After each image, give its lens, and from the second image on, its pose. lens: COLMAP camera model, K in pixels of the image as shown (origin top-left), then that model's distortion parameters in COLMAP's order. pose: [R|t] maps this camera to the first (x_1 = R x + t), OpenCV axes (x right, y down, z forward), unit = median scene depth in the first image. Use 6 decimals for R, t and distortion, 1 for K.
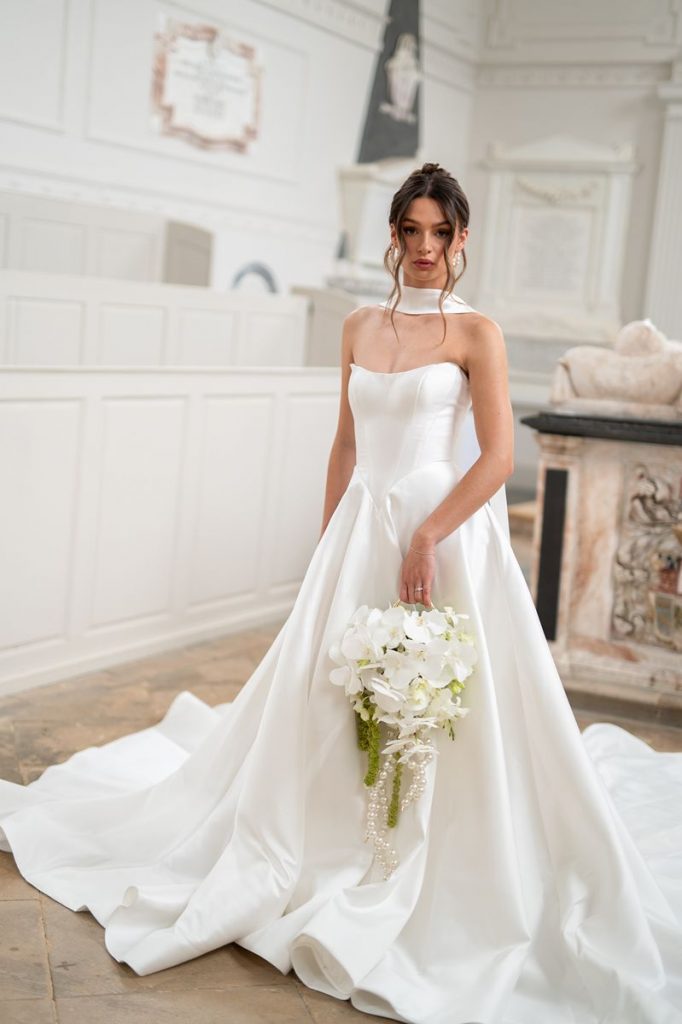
lens RADIAL K [[1416.3, 0, 341.0], [0, 1416.3, 512.0], [0, 0, 1]] dist [0.025991, -0.019986]
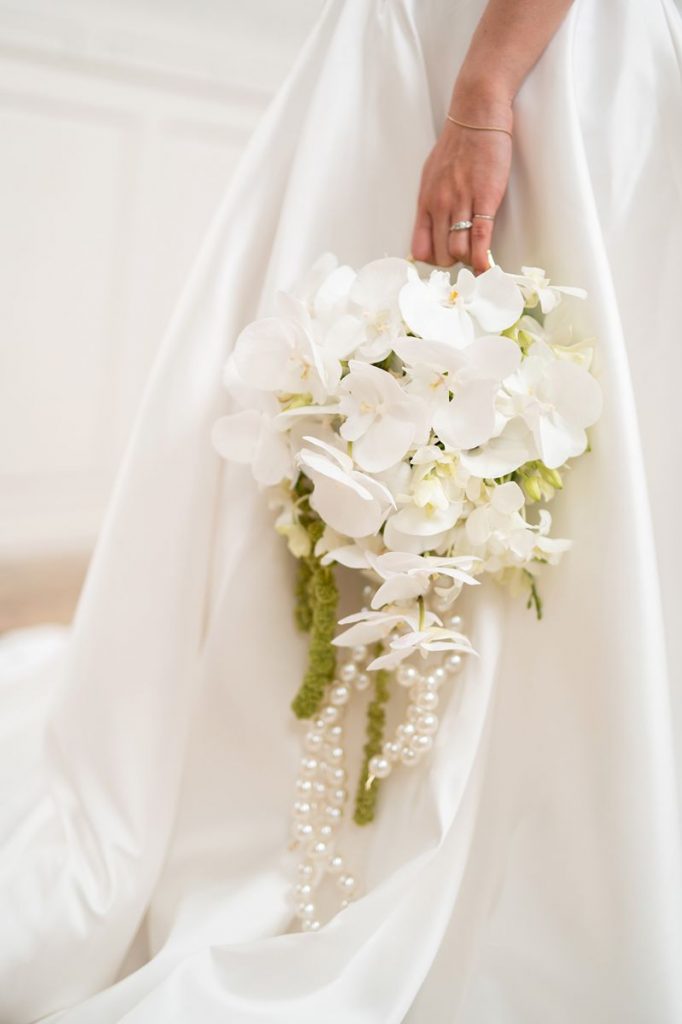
lens RADIAL K [[1479.9, 0, 341.0], [0, 1479.9, 512.0], [0, 0, 1]] dist [-0.010296, -0.043049]
pose [[0.992720, 0.065517, -0.101065, 0.069216], [-0.055782, 0.993787, 0.096316, 0.096473], [0.106748, -0.089977, 0.990207, 0.606760]]
